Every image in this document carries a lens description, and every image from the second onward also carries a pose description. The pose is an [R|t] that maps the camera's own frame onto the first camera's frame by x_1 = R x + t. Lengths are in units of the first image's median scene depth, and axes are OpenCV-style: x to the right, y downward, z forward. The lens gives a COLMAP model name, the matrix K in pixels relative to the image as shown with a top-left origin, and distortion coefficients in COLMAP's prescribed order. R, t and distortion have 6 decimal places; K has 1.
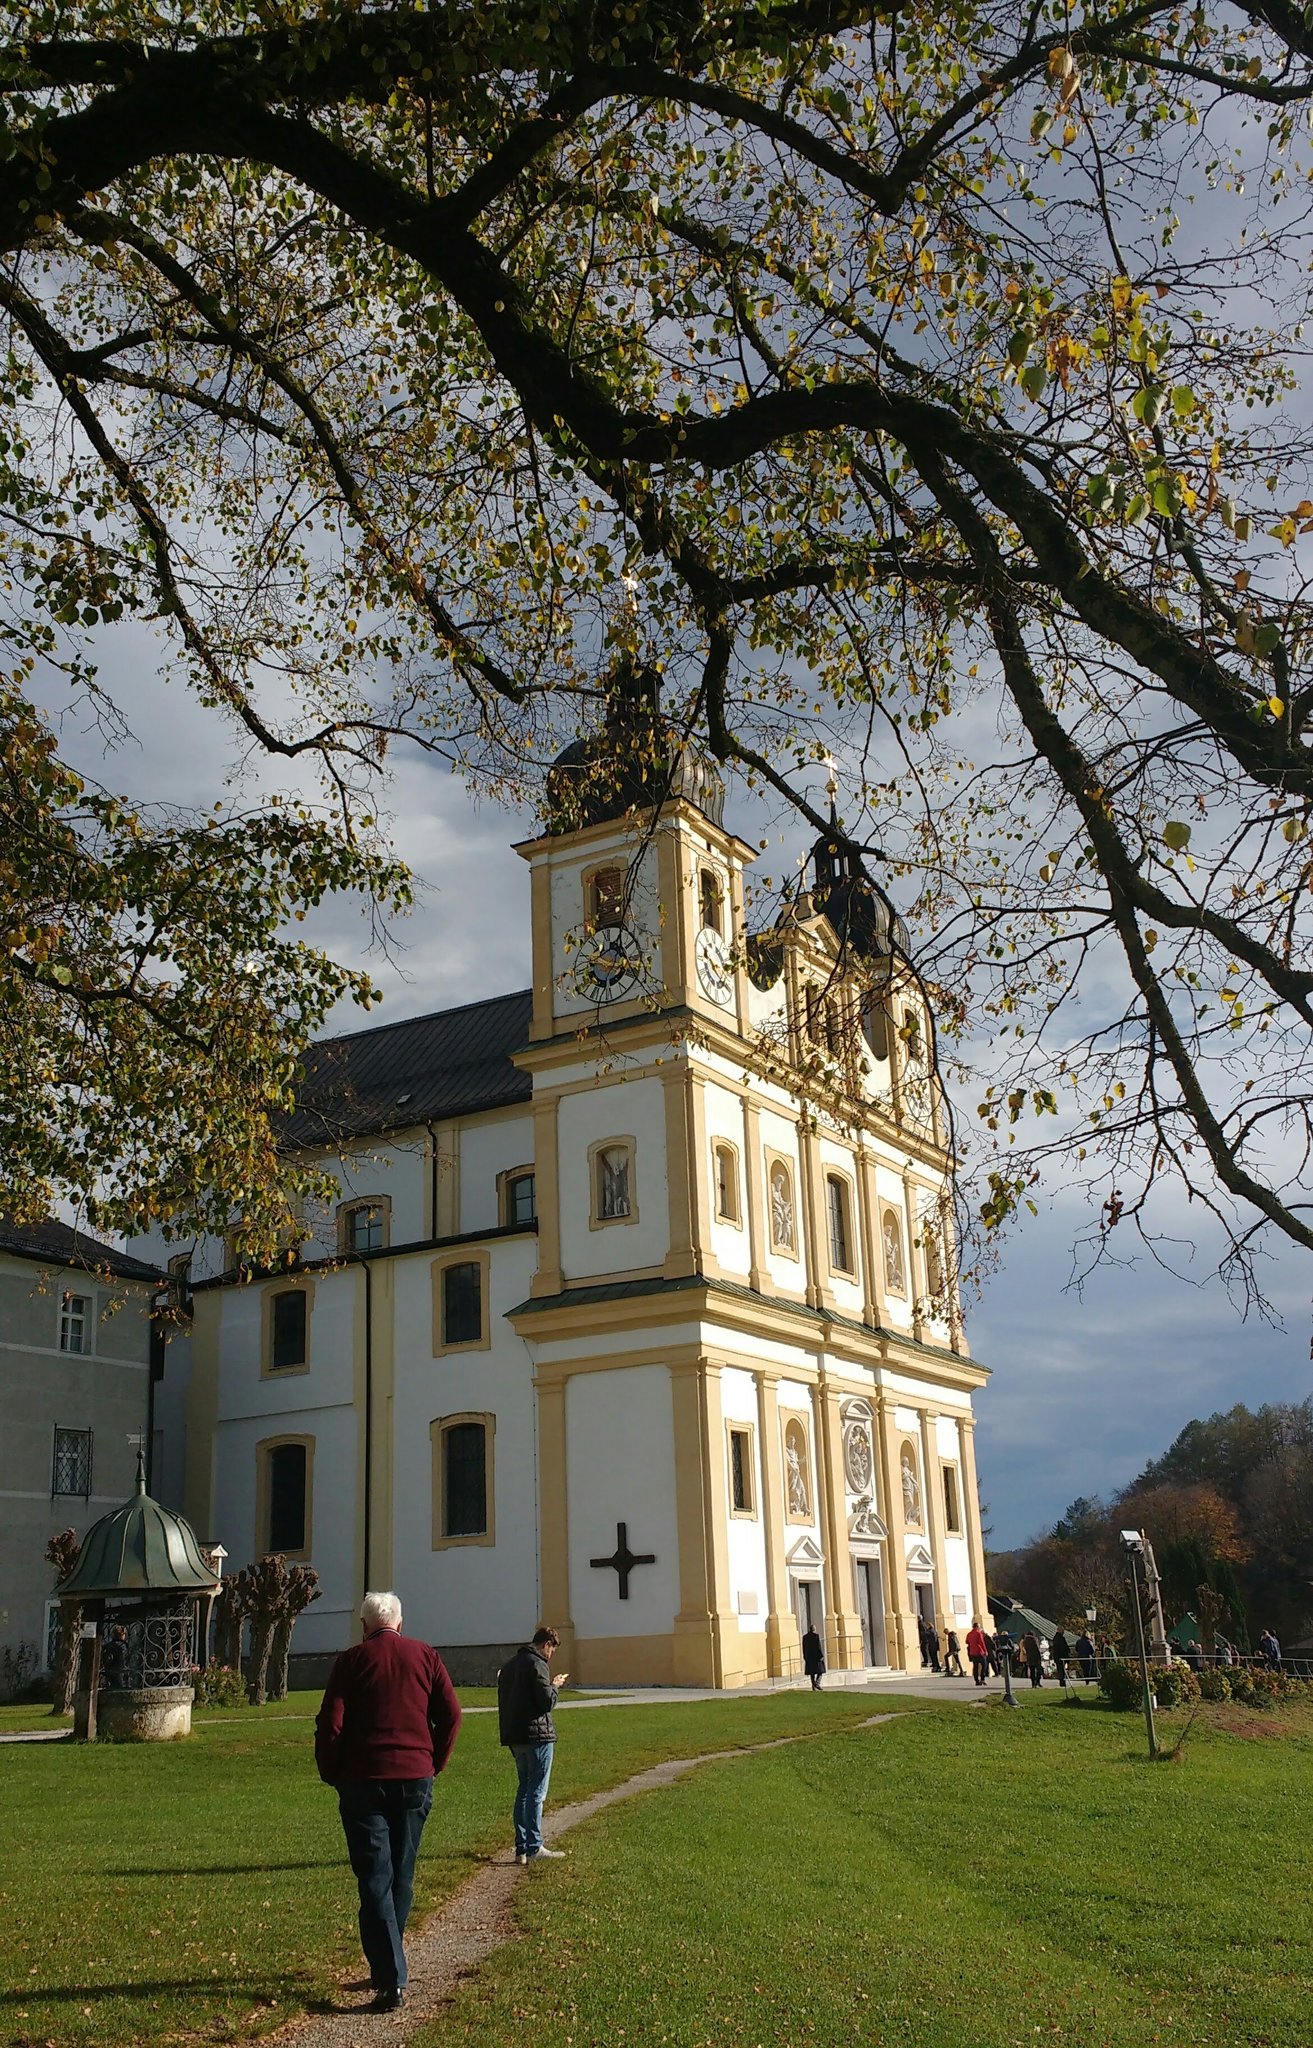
lens RADIAL K [[1819.2, 0, 652.7], [0, 1819.2, 1175.4], [0, 0, 1]] dist [0.083734, -0.211324]
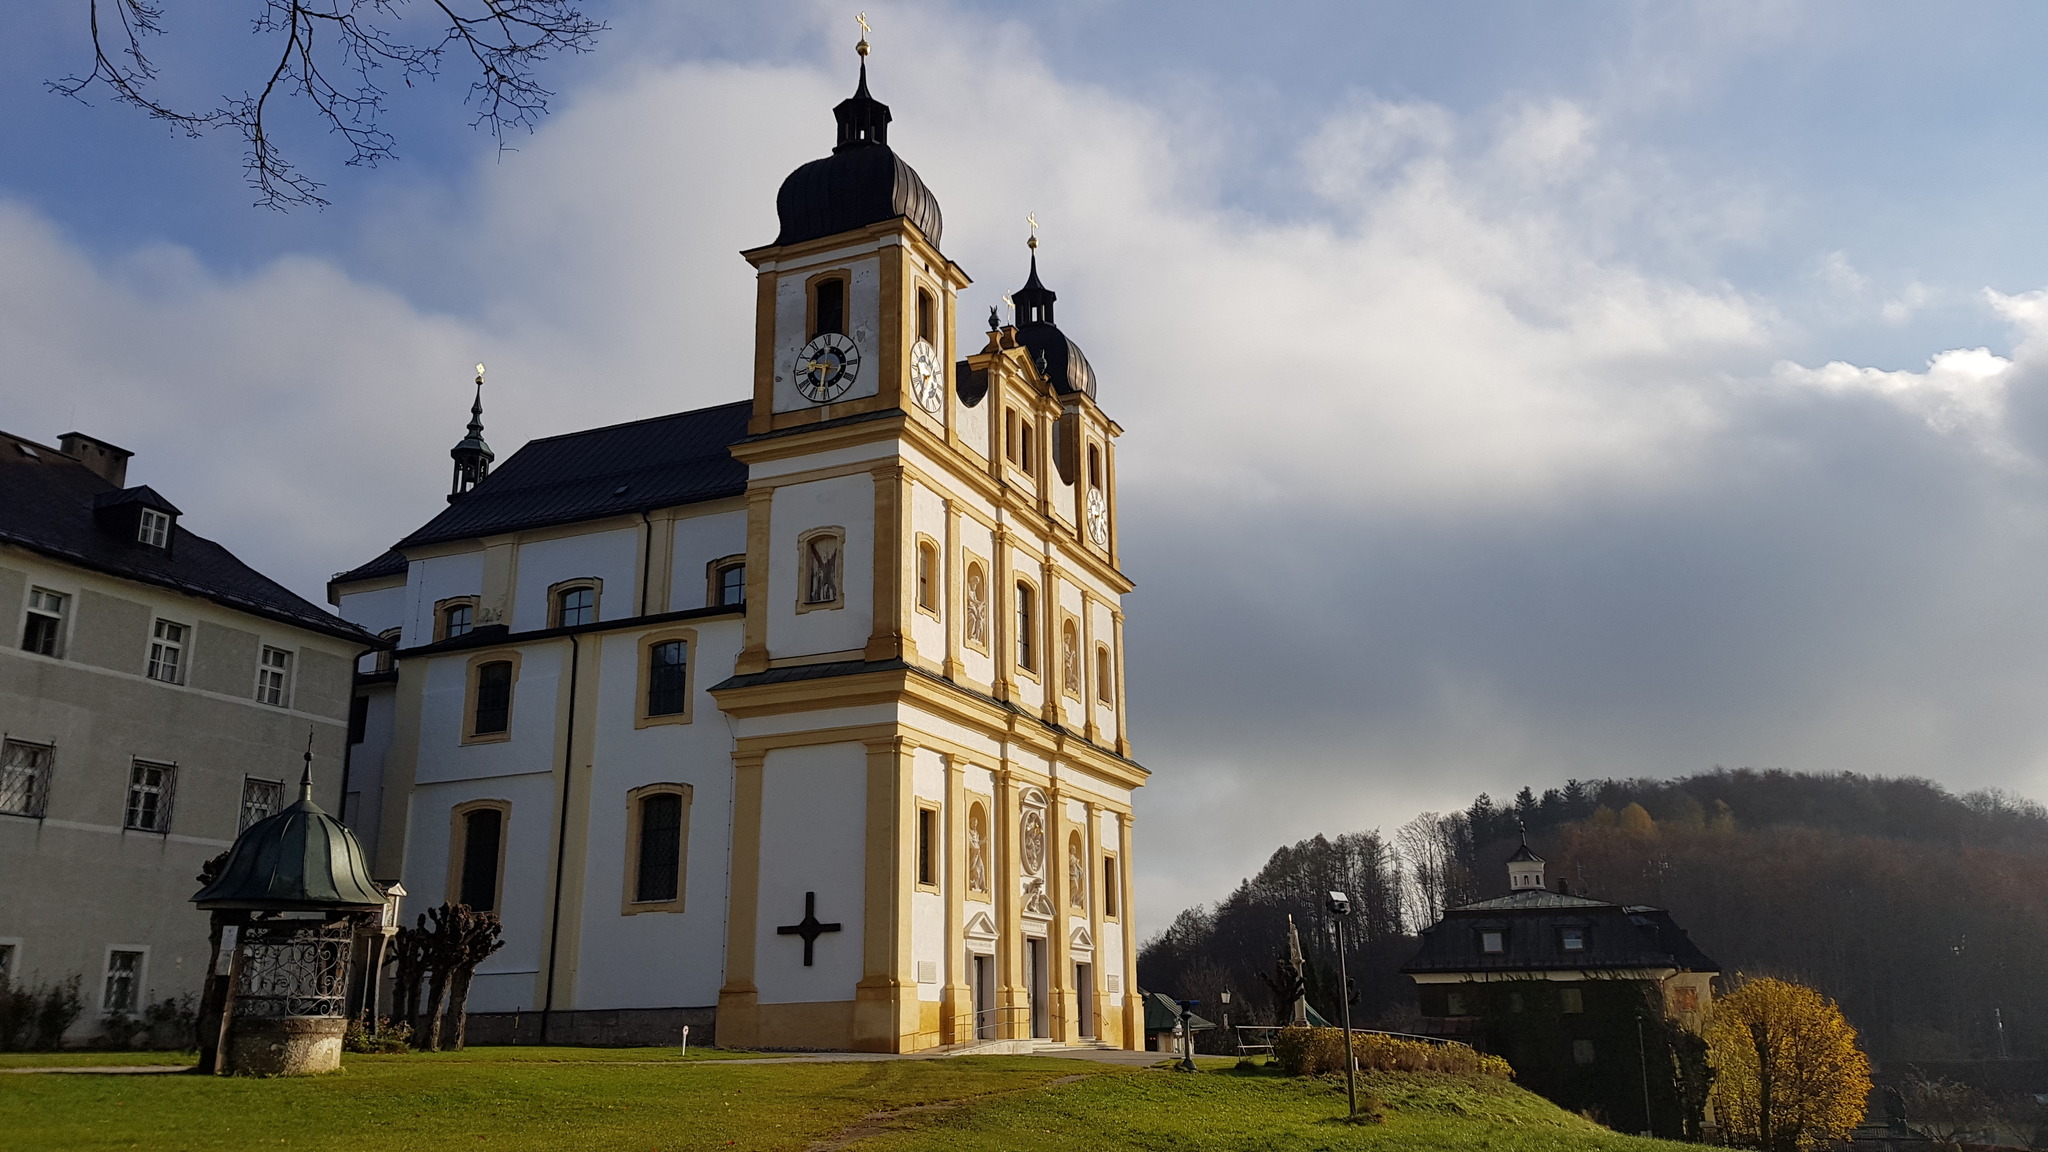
lens RADIAL K [[1540.5, 0, 1024.0], [0, 1540.5, 576.0], [0, 0, 1]] dist [0.090643, -0.225094]
pose [[0.990809, 0.059207, 0.121623, -0.013003], [-0.054805, 0.997726, -0.039231, 0.034802], [-0.123669, 0.032205, 0.991801, 0.093036]]
